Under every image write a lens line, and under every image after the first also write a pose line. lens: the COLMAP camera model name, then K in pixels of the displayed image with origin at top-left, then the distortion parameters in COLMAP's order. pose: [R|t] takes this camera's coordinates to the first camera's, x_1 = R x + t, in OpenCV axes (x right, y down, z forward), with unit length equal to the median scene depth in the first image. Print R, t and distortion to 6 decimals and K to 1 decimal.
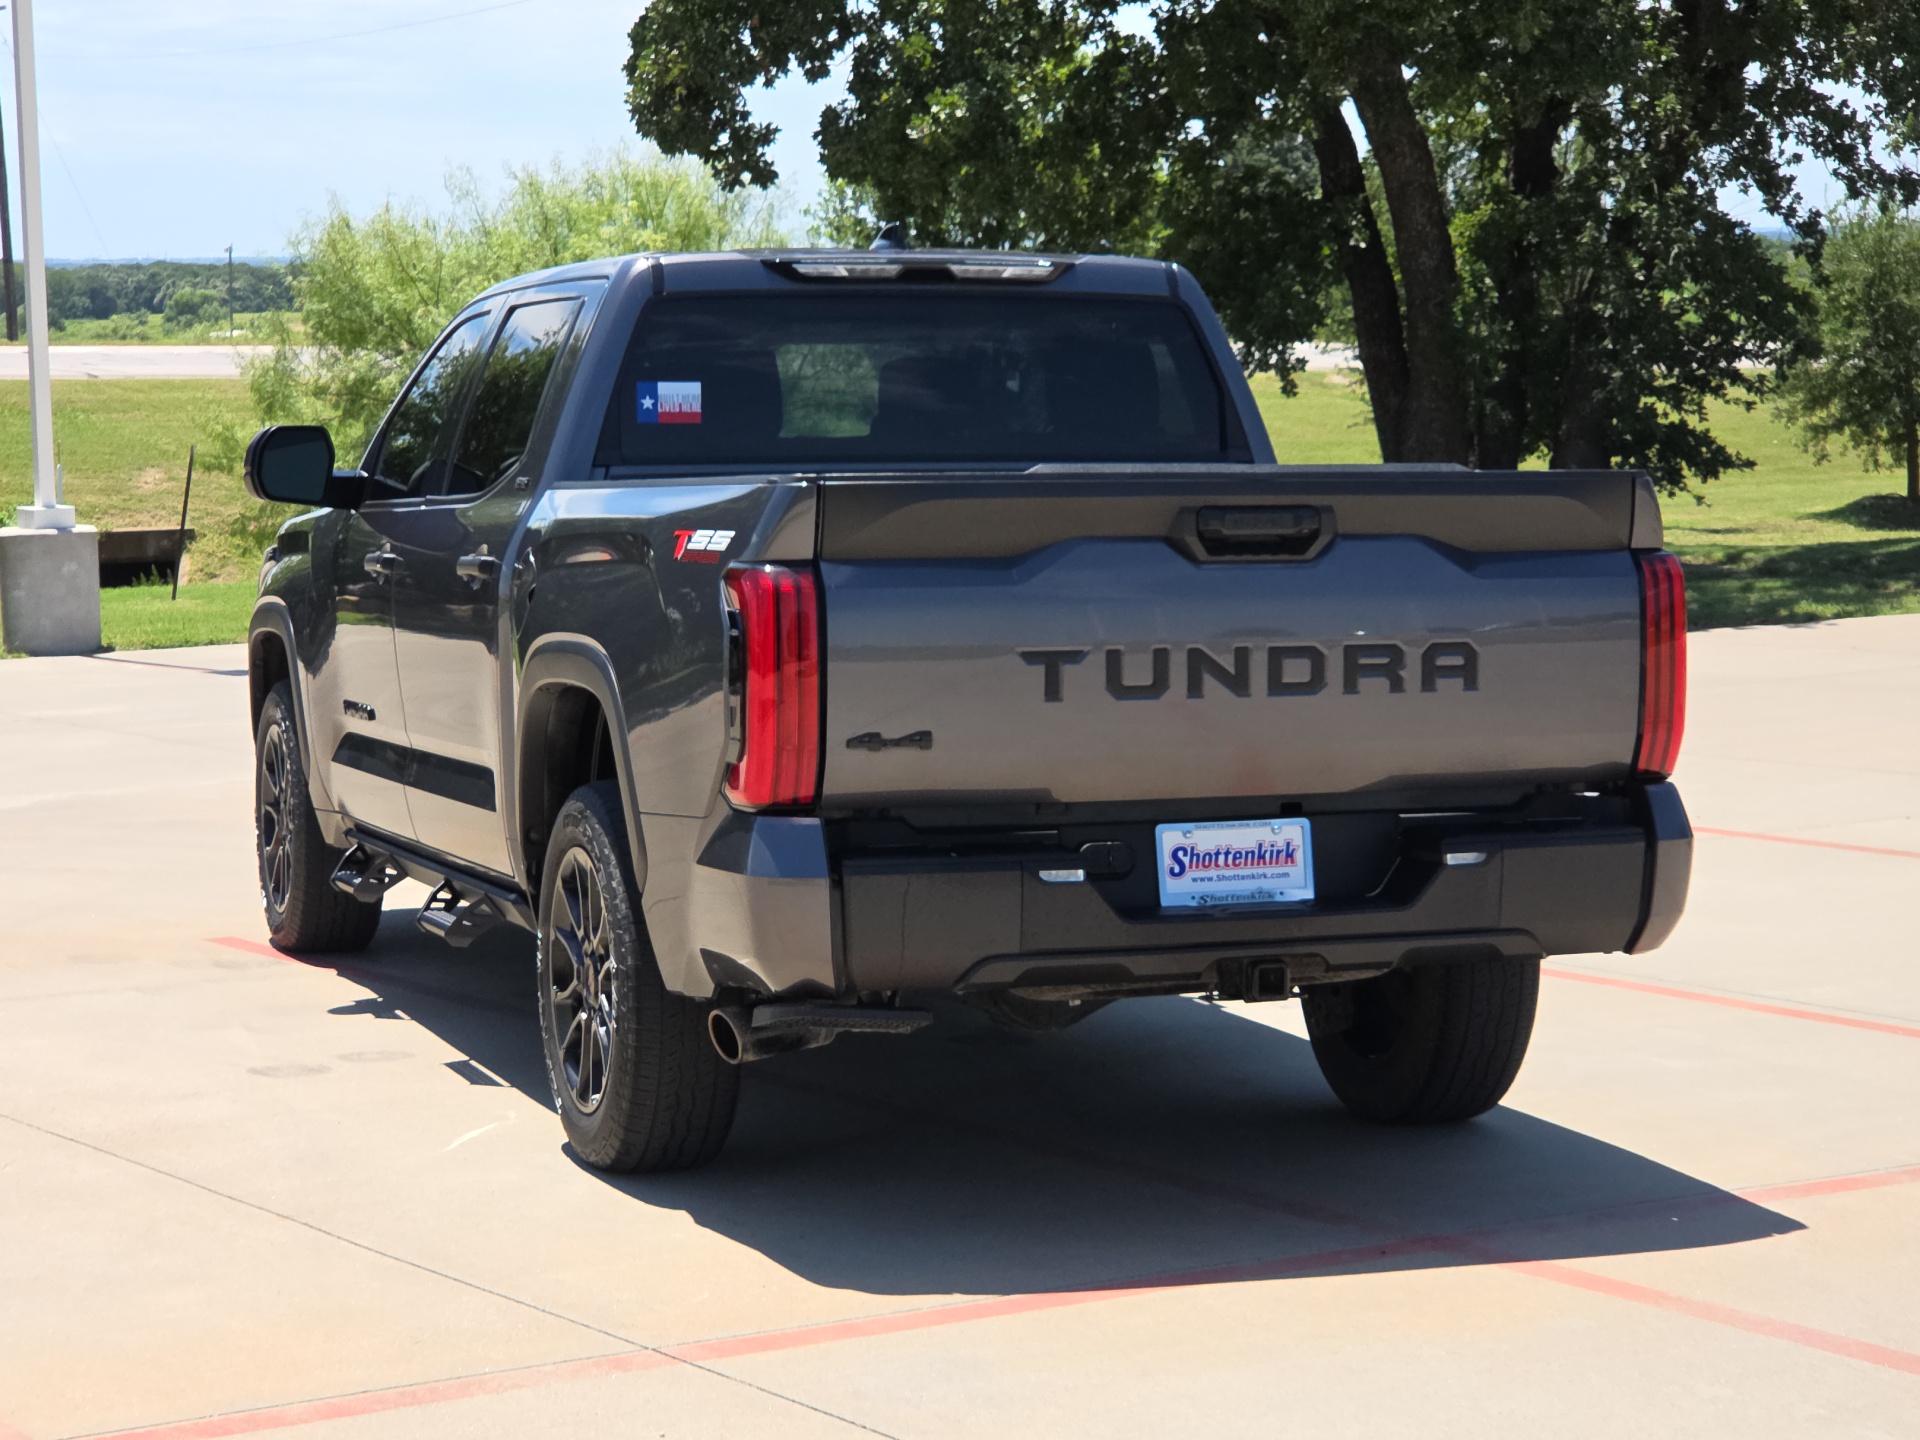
lens RADIAL K [[4017.4, 0, 968.2], [0, 4017.4, 699.5], [0, 0, 1]] dist [0.030299, 0.000000]
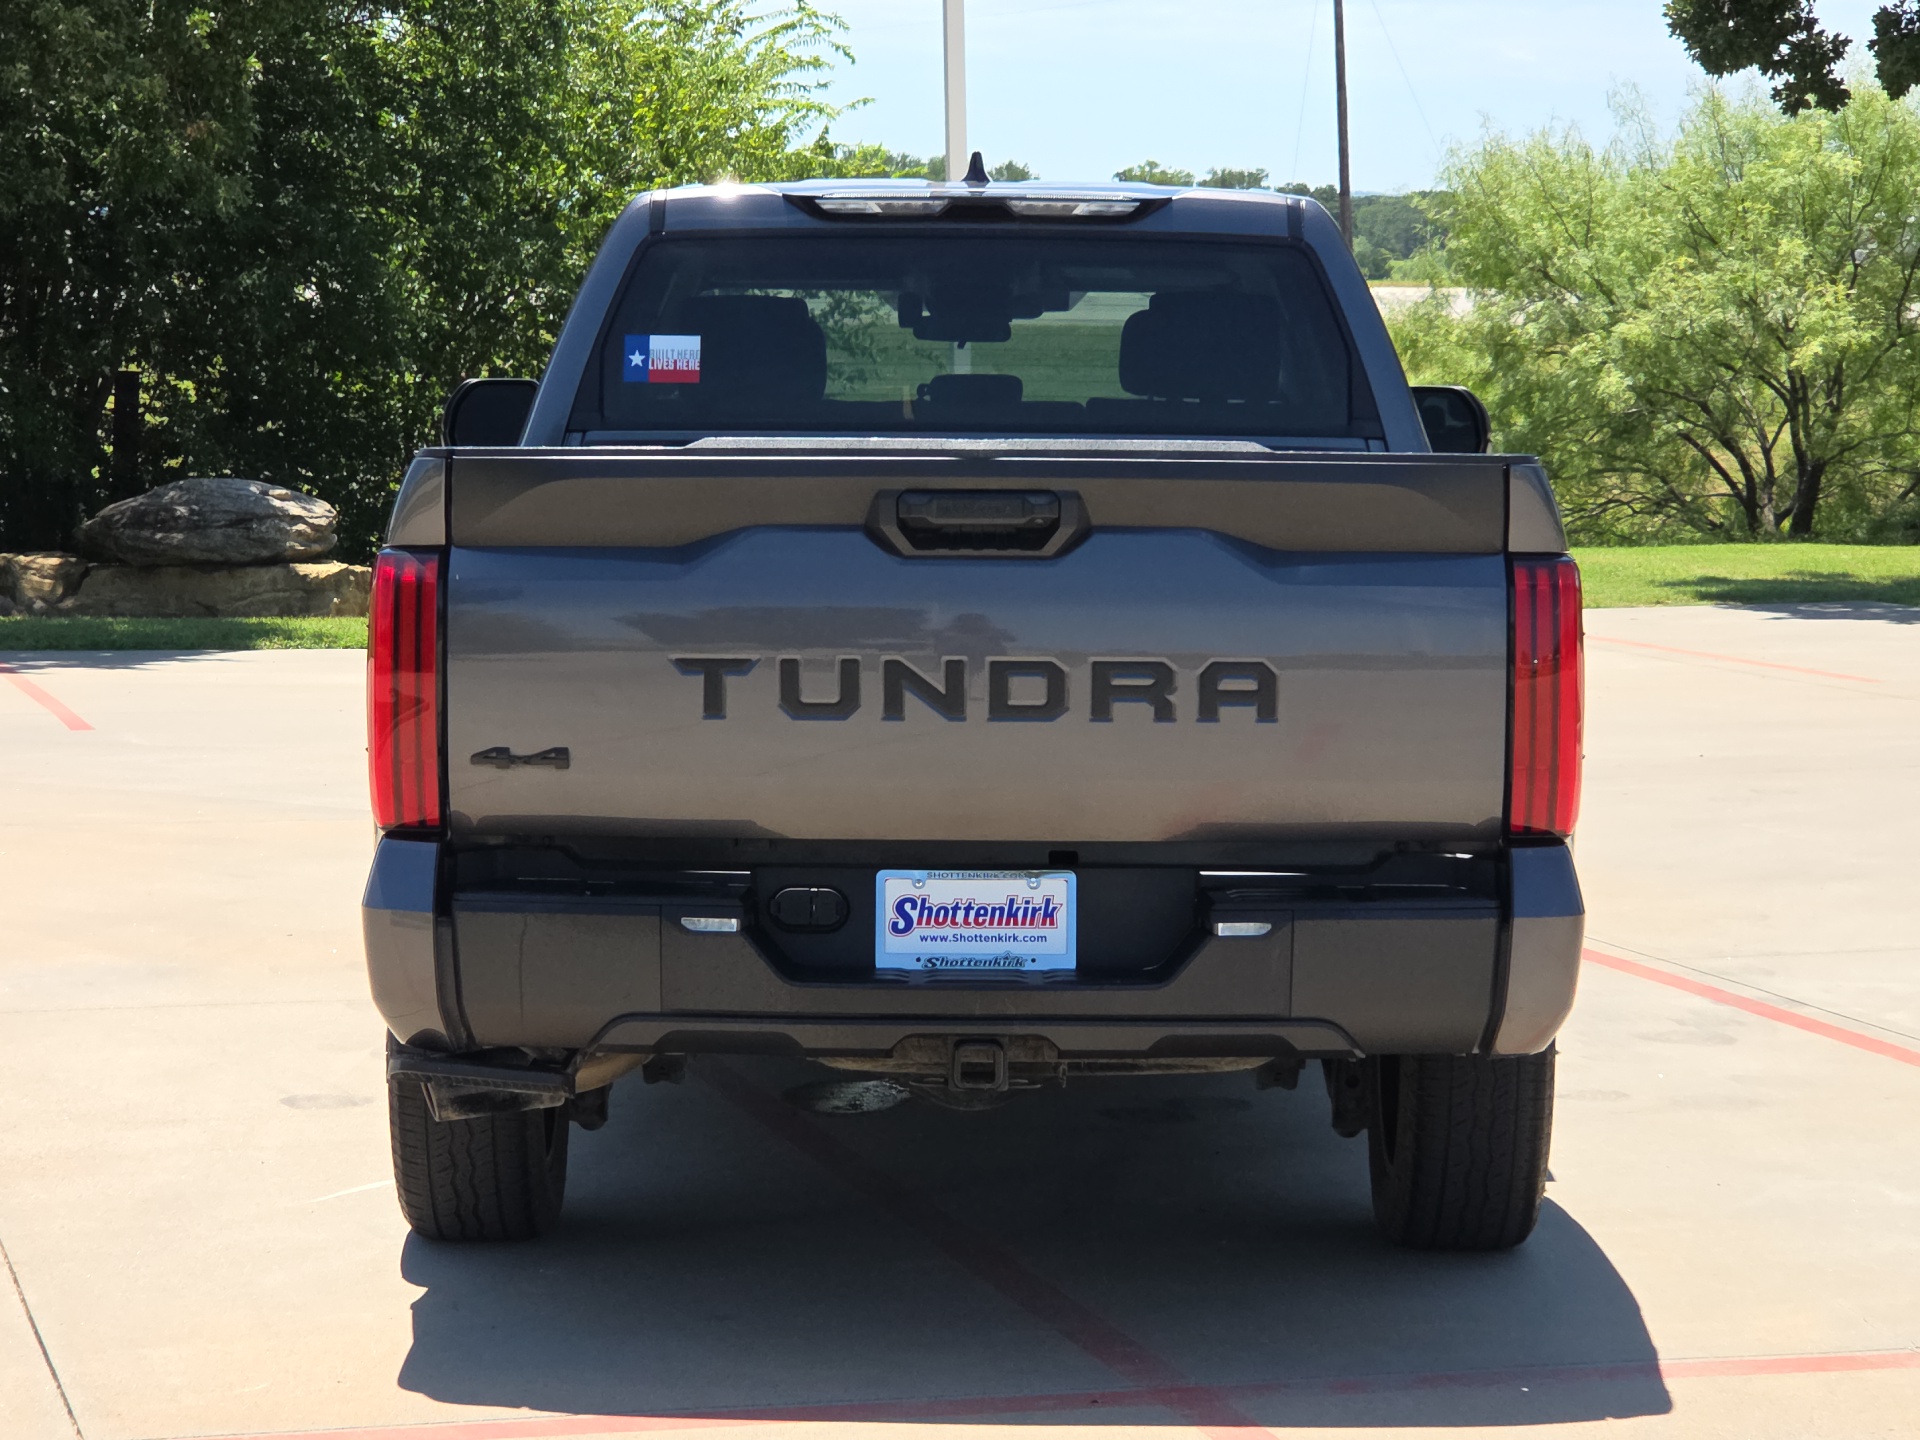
lens RADIAL K [[4616.2, 0, 954.5], [0, 4616.2, 717.2], [0, 0, 1]] dist [-0.134171, 0.000000]
pose [[0.942345, 0.034239, -0.332886, 0.377413], [-0.032454, 0.999414, 0.010924, -0.011504], [0.333065, 0.000509, 0.942904, 0.099870]]
